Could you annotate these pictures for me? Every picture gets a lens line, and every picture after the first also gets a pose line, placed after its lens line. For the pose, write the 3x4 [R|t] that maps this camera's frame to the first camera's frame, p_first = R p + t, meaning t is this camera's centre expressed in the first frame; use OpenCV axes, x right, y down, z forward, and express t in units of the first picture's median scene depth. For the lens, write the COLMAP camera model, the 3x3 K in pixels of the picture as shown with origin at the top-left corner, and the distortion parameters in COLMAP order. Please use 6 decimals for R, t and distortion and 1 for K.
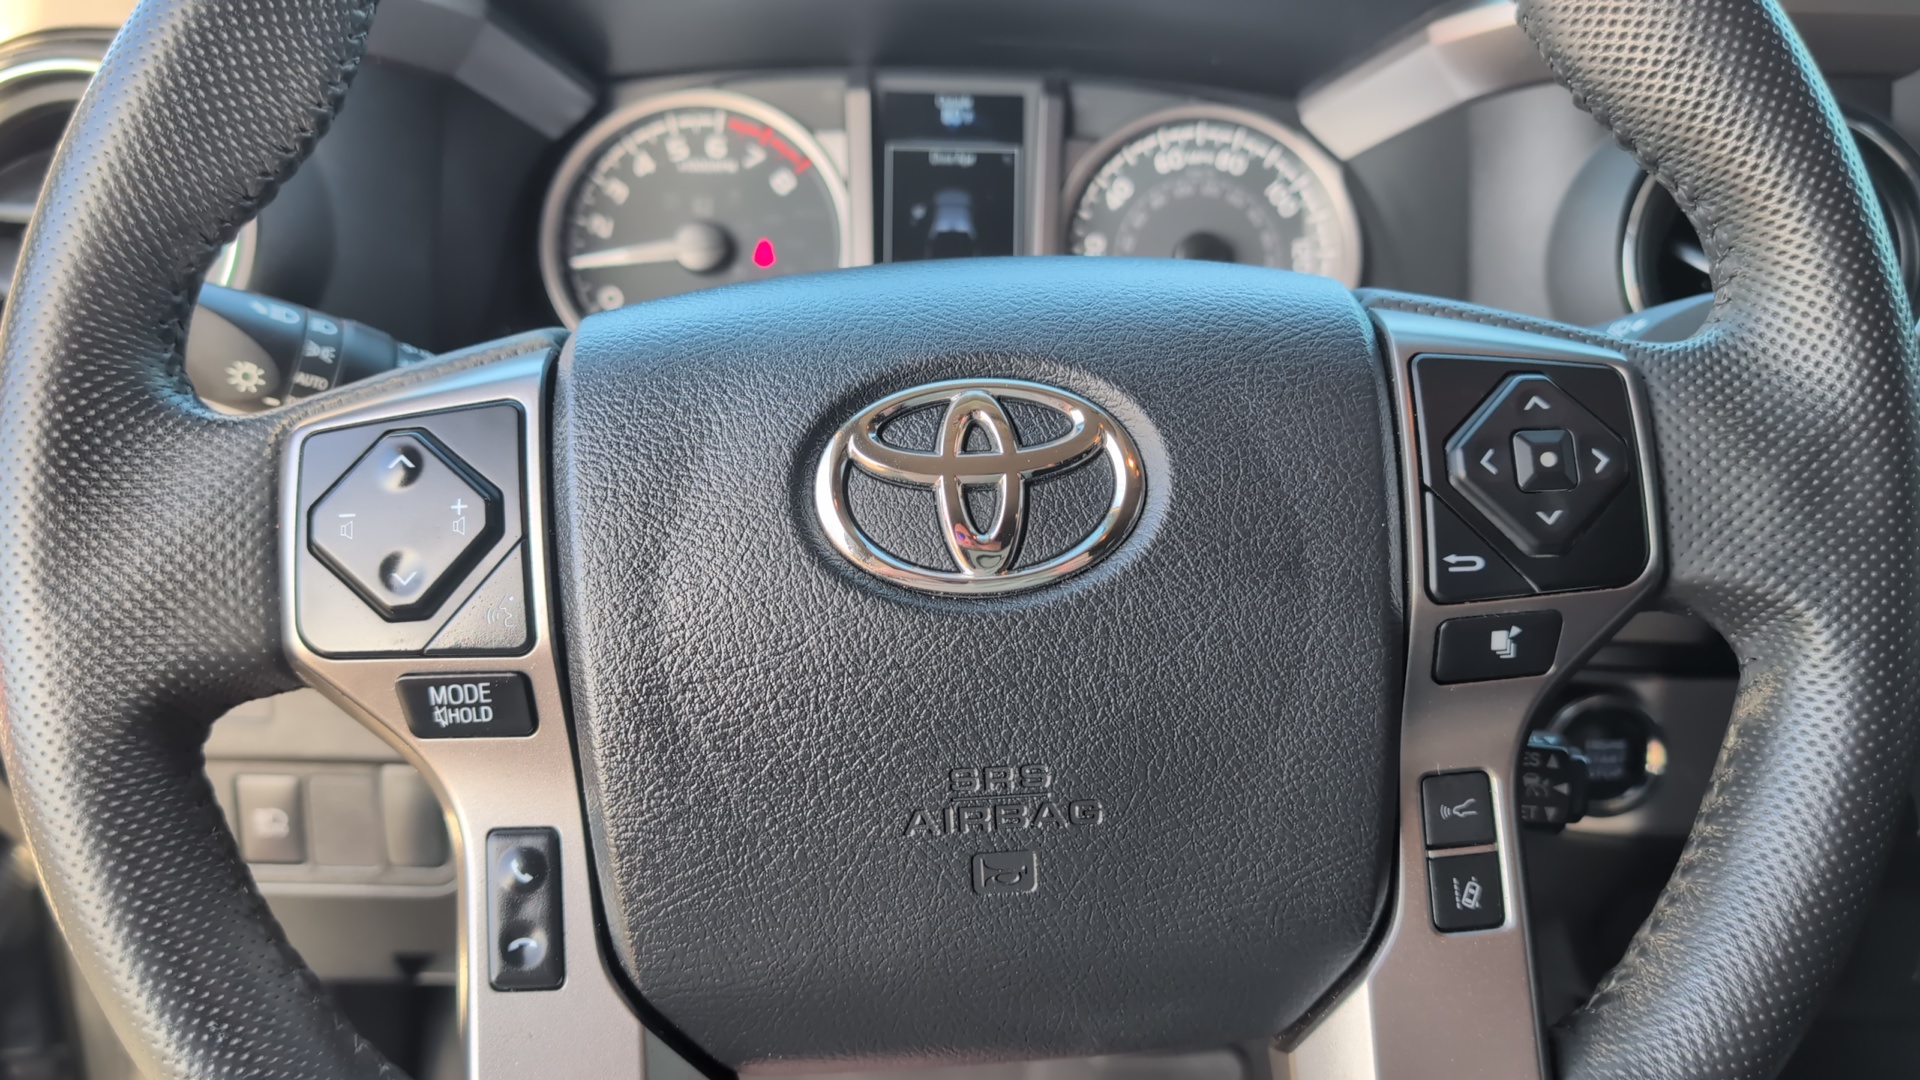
lens RADIAL K [[1551.5, 0, 960.0], [0, 1551.5, 540.0], [0, 0, 1]] dist [0.002041, -0.002247]
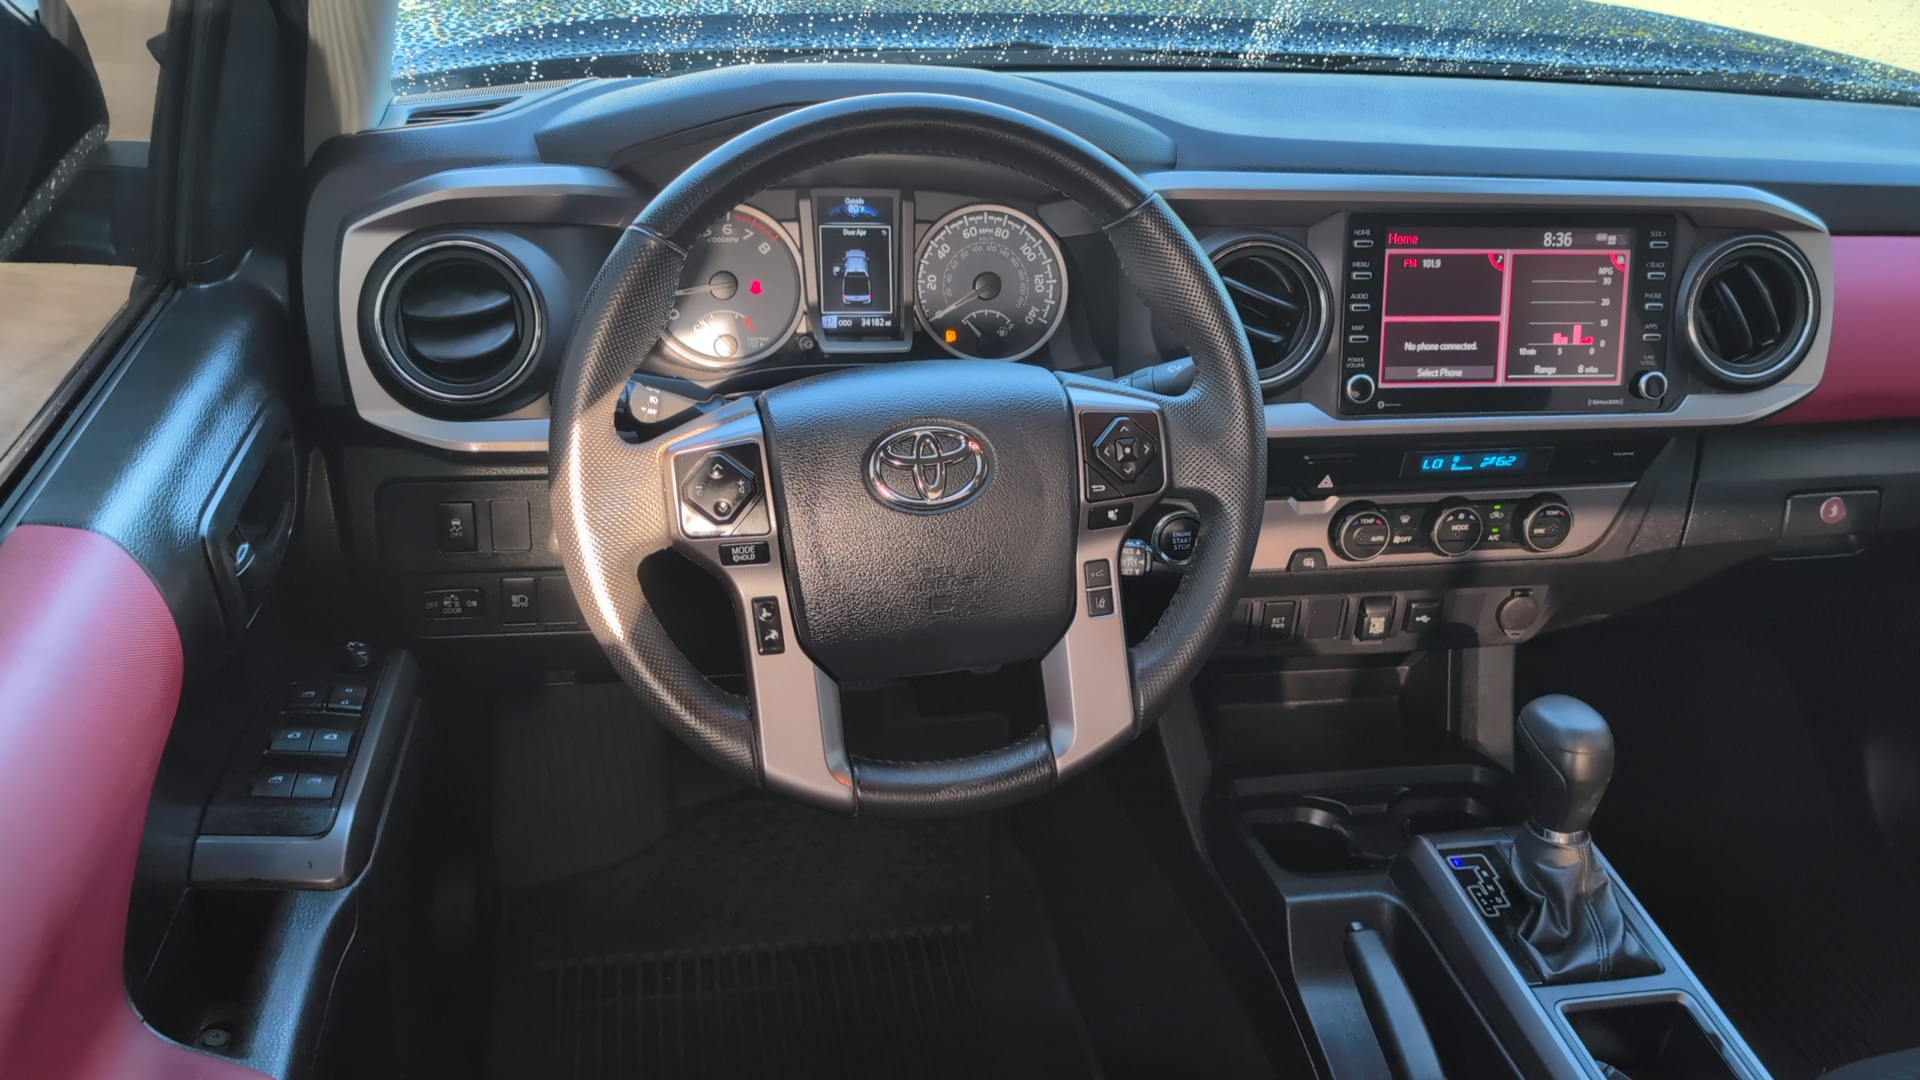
lens RADIAL K [[1551.5, 0, 960.0], [0, 1551.5, 540.0], [0, 0, 1]] dist [0.002041, -0.002247]
pose [[0.985449, -0.043465, 0.164322, -0.367893], [0.016296, 0.986458, 0.163201, -0.335634], [-0.169190, -0.158148, 0.972812, -1.616016]]
